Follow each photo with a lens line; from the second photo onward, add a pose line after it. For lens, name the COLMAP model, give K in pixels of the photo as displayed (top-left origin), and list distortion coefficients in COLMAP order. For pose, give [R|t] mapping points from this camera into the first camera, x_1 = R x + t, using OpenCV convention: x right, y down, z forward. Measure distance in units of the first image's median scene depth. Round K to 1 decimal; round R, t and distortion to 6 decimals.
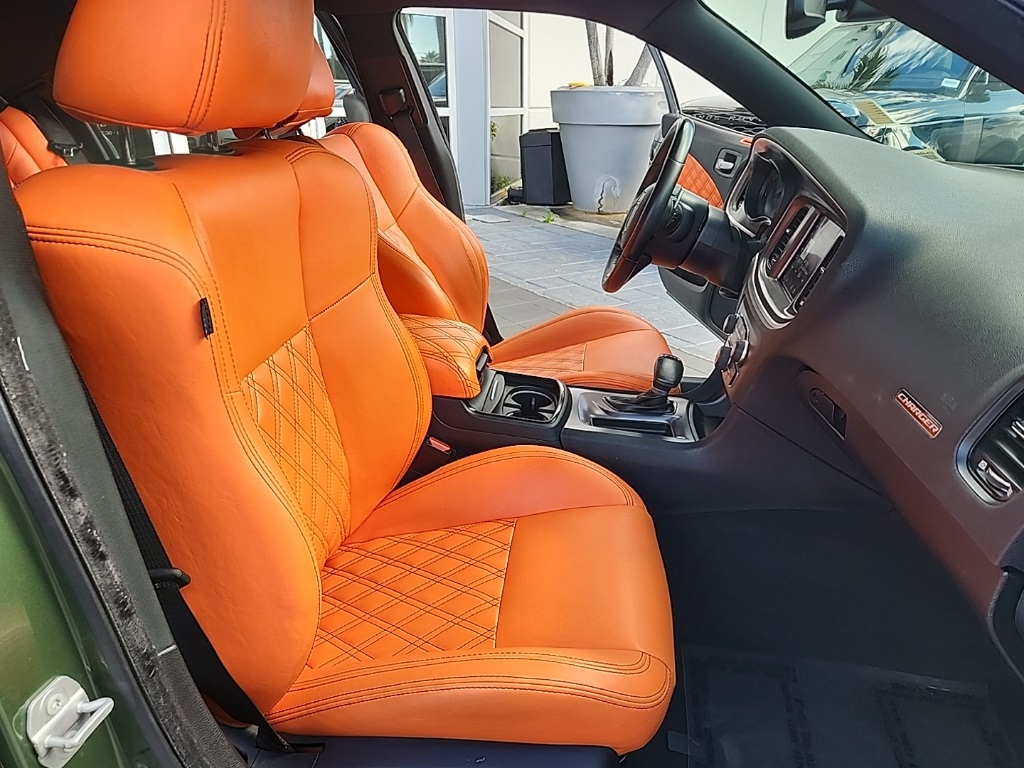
lens RADIAL K [[683.8, 0, 518.5], [0, 683.8, 380.1], [0, 0, 1]] dist [0.076144, -0.069039]
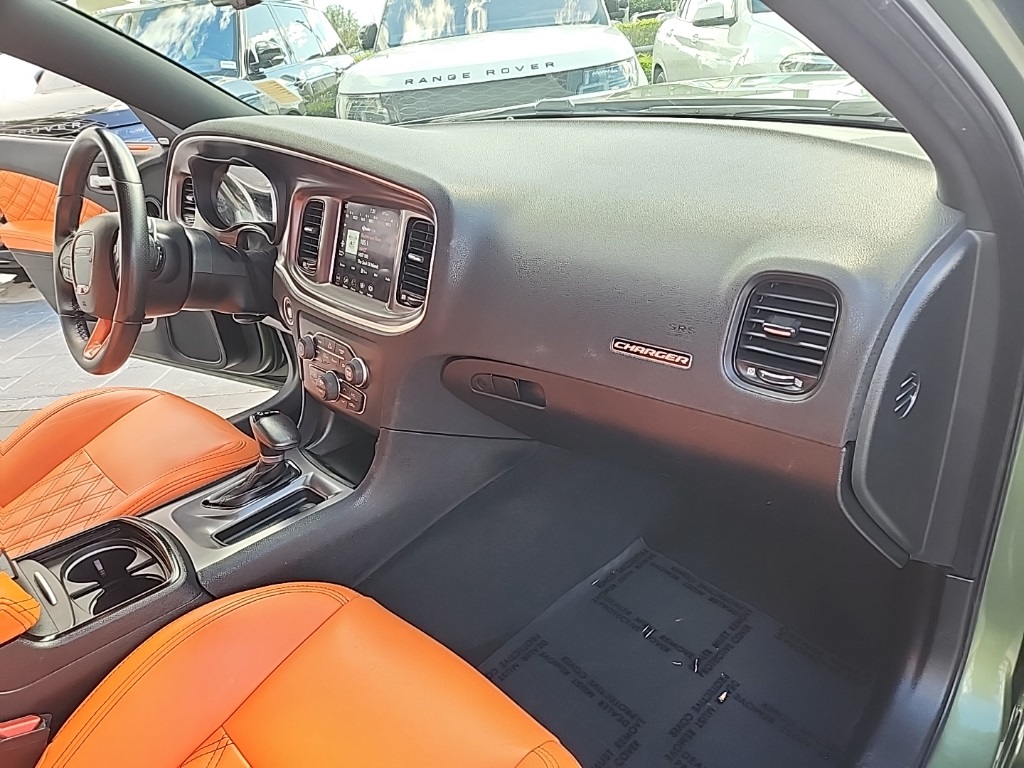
lens RADIAL K [[683.8, 0, 518.5], [0, 683.8, 380.1], [0, 0, 1]] dist [0.076144, -0.069039]
pose [[0.617139, -0.421470, 0.664456, -0.115985], [0.416766, 0.891355, 0.178306, -0.091853], [-0.667417, 0.166883, 0.725744, 0.217692]]
